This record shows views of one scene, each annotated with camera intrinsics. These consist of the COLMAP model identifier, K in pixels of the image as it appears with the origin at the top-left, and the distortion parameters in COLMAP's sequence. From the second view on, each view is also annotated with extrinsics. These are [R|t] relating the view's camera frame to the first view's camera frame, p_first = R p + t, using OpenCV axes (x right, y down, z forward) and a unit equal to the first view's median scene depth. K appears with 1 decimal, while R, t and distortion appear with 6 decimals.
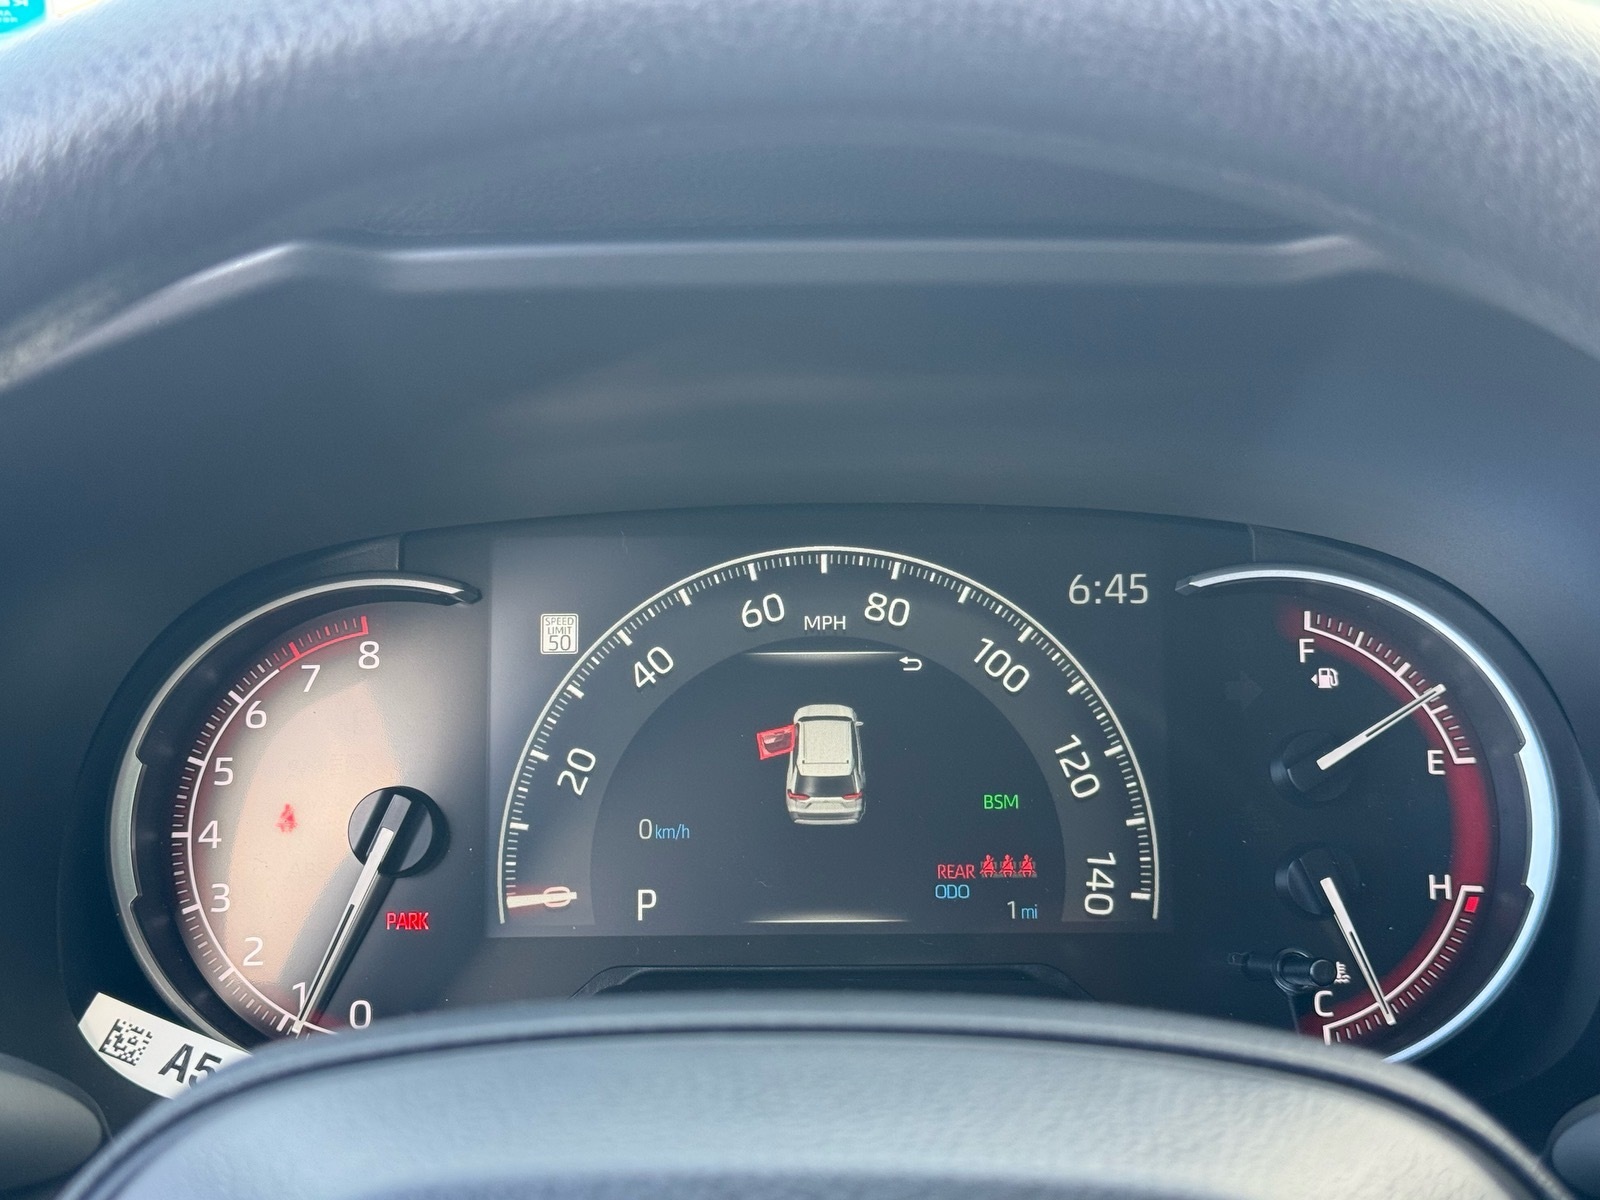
lens RADIAL K [[2319.1, 0, 784.1], [0, 2319.1, 595.4], [0, 0, 1]] dist [0.127835, 0.000000]
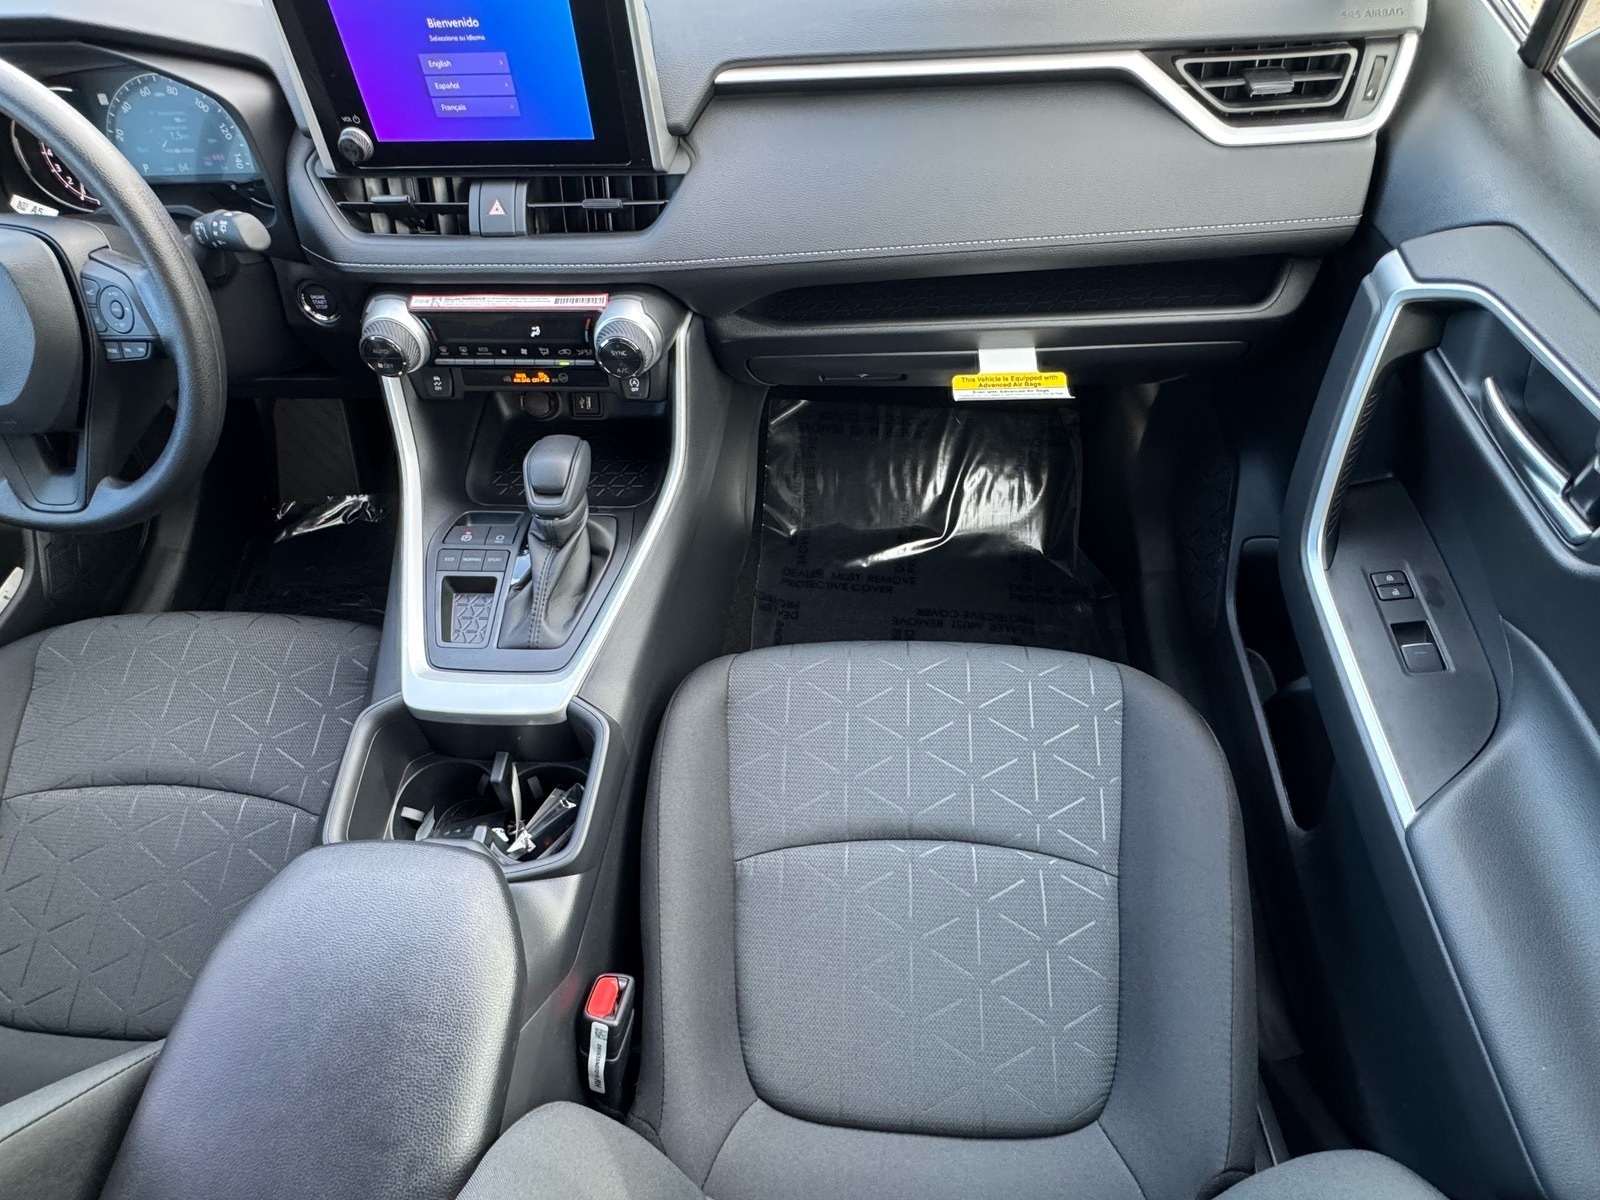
lens RADIAL K [[886.0, 0, 783.2], [0, 886.0, 596.6], [0, 0, 1]] dist [0.000020, -0.001532]
pose [[0.996044, 0.019936, -0.086596, 1.332781], [0.038820, 0.778972, 0.625856, -0.245623], [0.079933, -0.626742, 0.775116, -0.751306]]
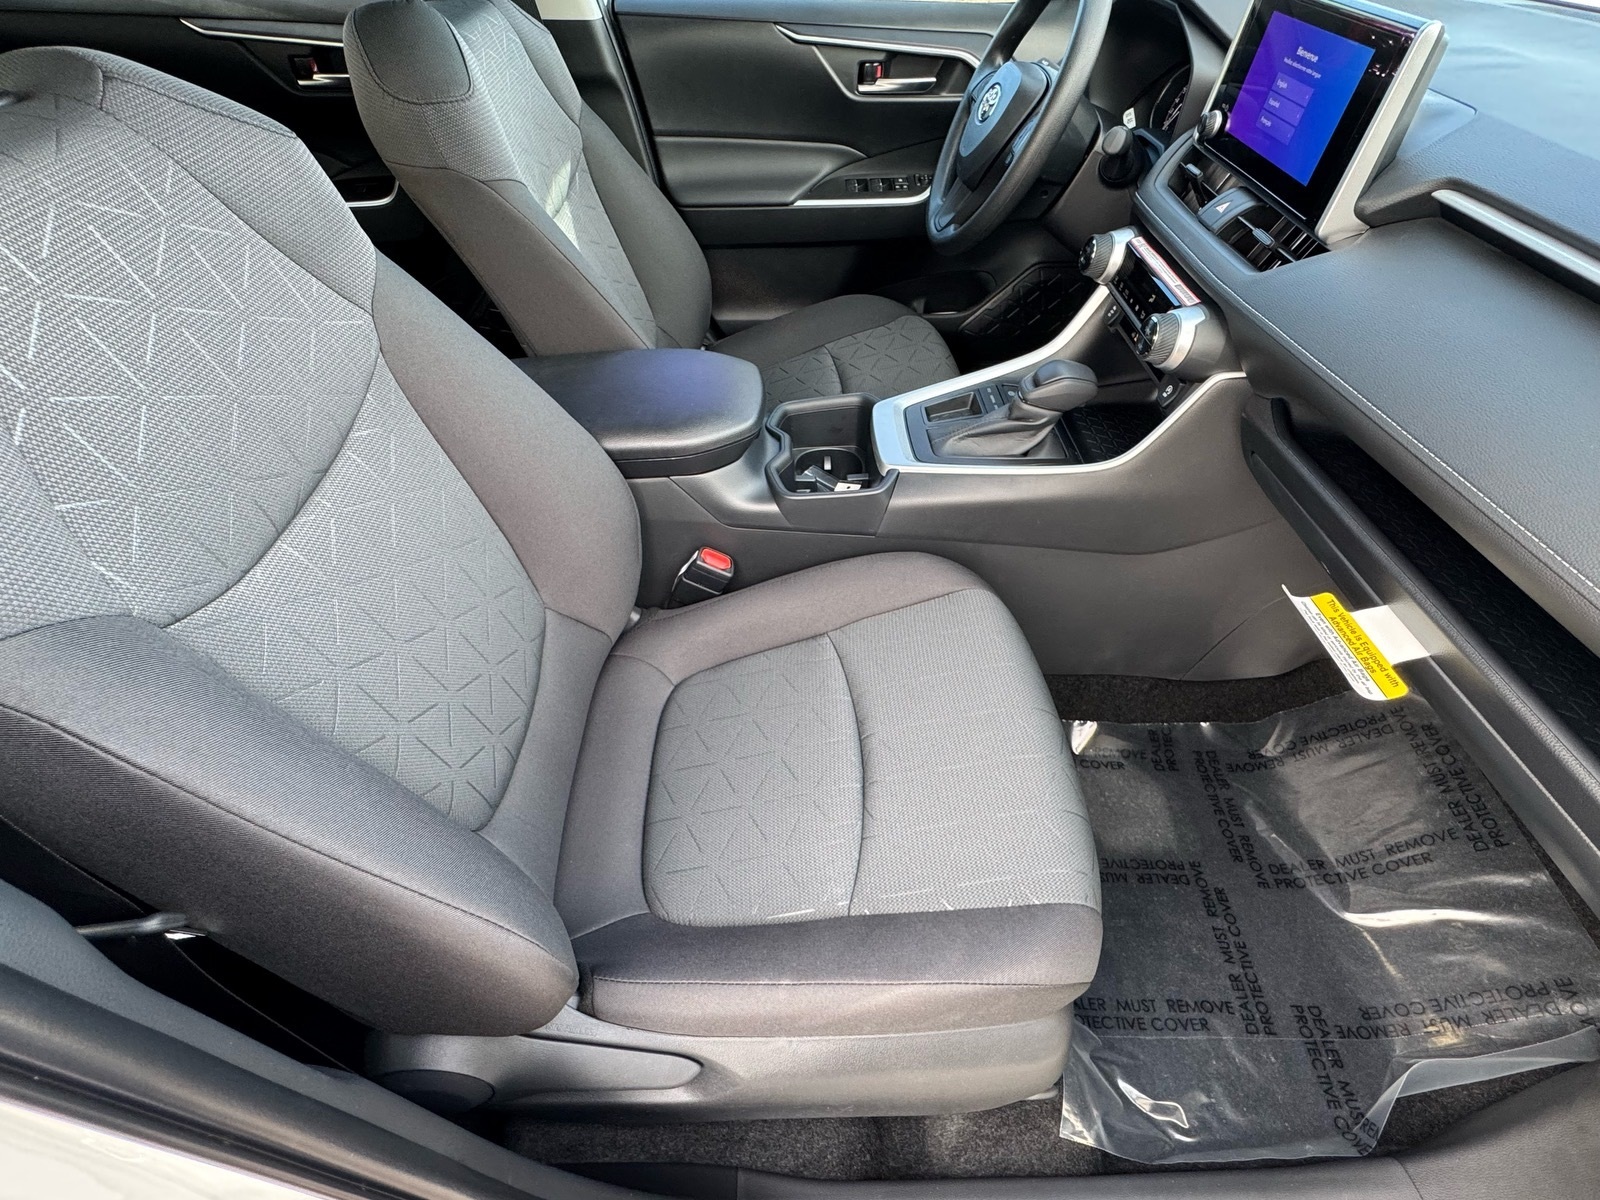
lens RADIAL K [[790.8, 0, 791.2], [0, 790.8, 599.8], [0, 0, 1]] dist [-0.004820, -0.000830]
pose [[0.022777, 0.697852, -0.715880, 2.338386], [-0.235524, 0.699657, 0.674543, -0.158217], [0.971602, 0.153243, 0.180297, -0.262096]]
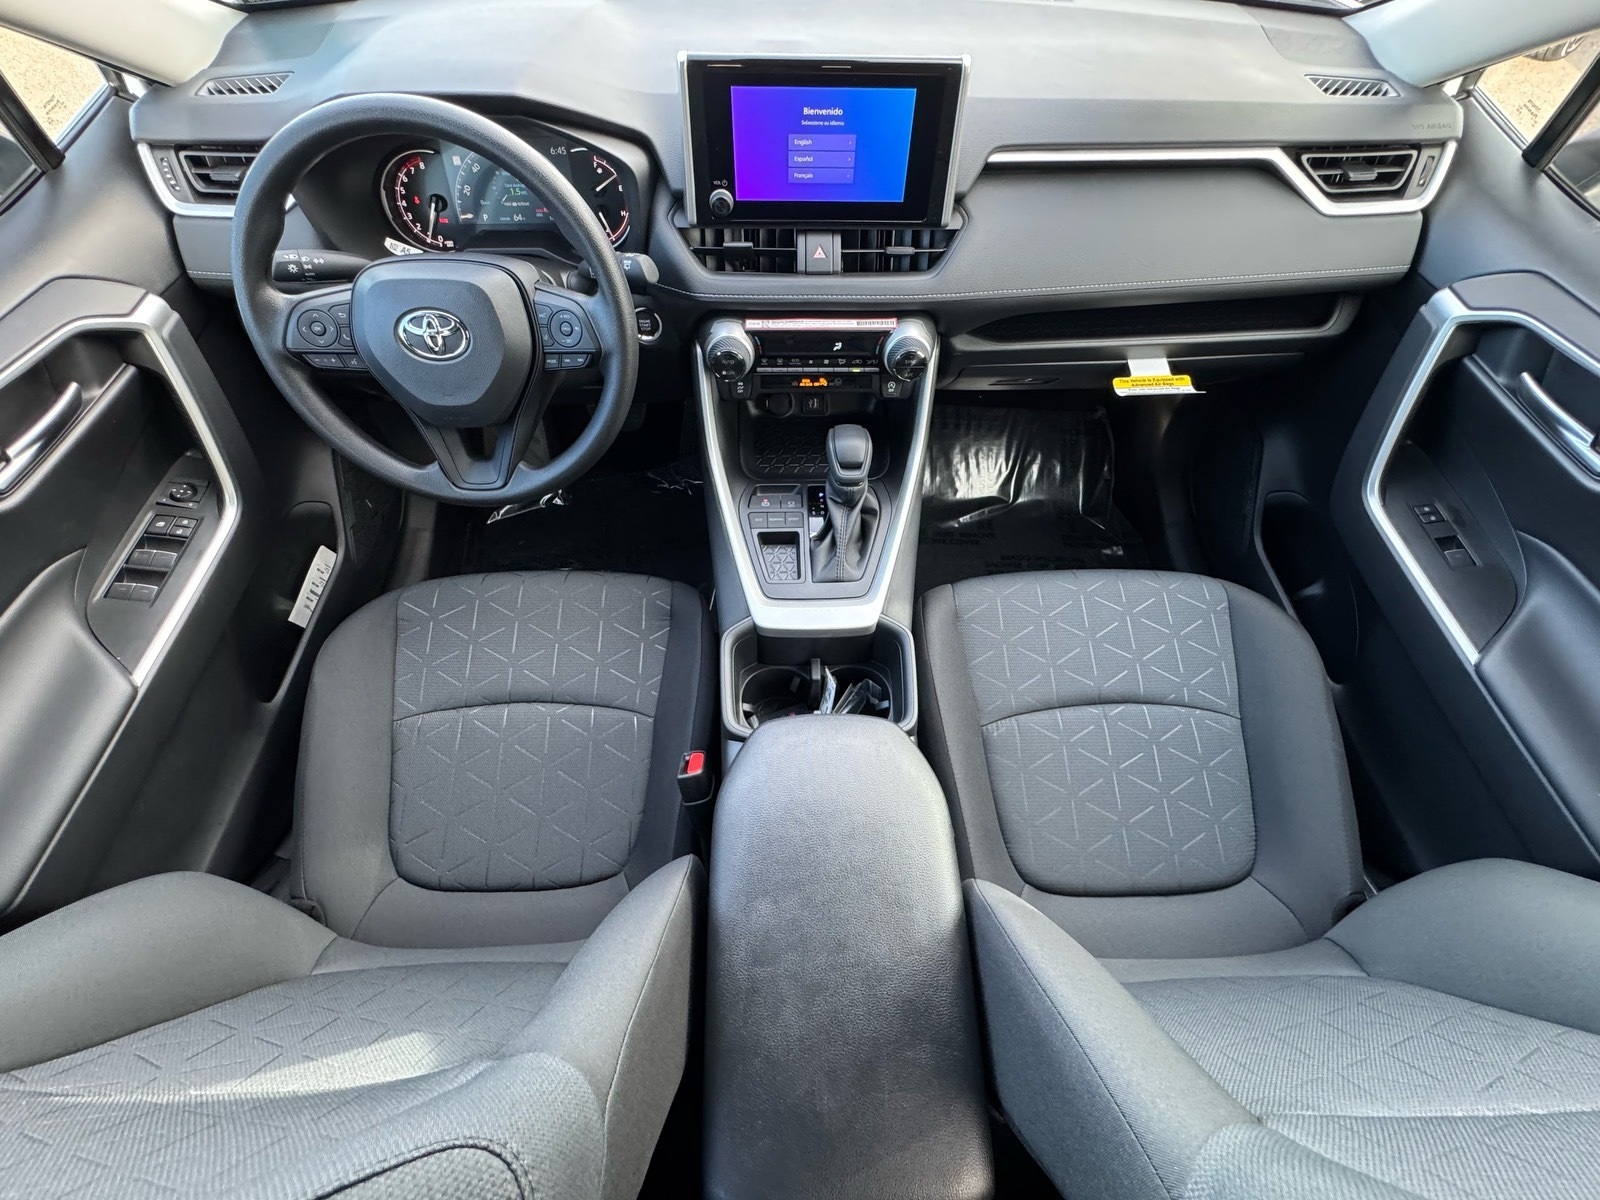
lens RADIAL K [[692.7, 0, 797.7], [0, 692.7, 599.2], [0, 0, 1]] dist [-0.001292, -0.000094]
pose [[0.999510, -0.019105, 0.024782, 0.640341], [-0.002063, 0.750032, 0.661399, -0.286786], [-0.031223, -0.661126, 0.749625, -0.906023]]
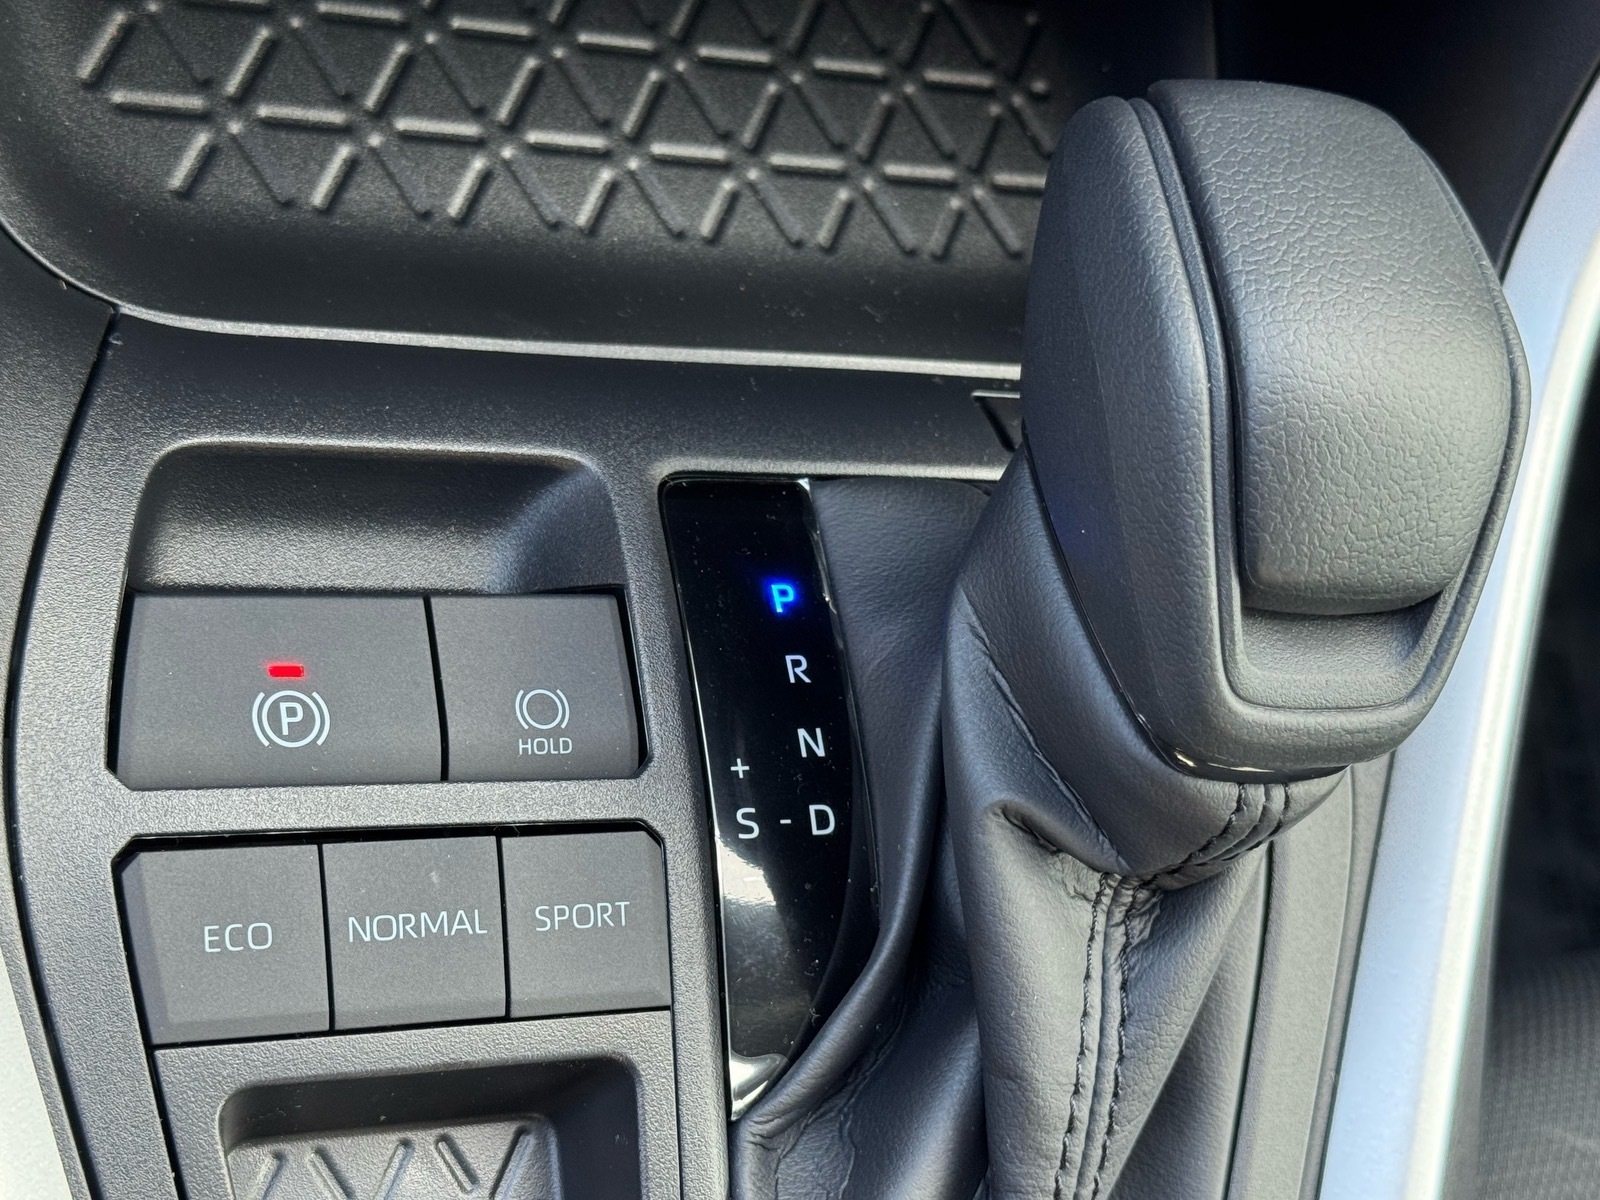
lens RADIAL K [[2758.6, 0, 803.5], [0, 2758.6, 603.5], [0, 0, 1]] dist [0.182032, 0.000000]
pose [[0.889664, 0.004513, 0.456594, 0.415012], [-0.390696, 0.525082, 0.756073, 0.106417], [-0.236337, -0.851040, 0.468910, 0.219526]]
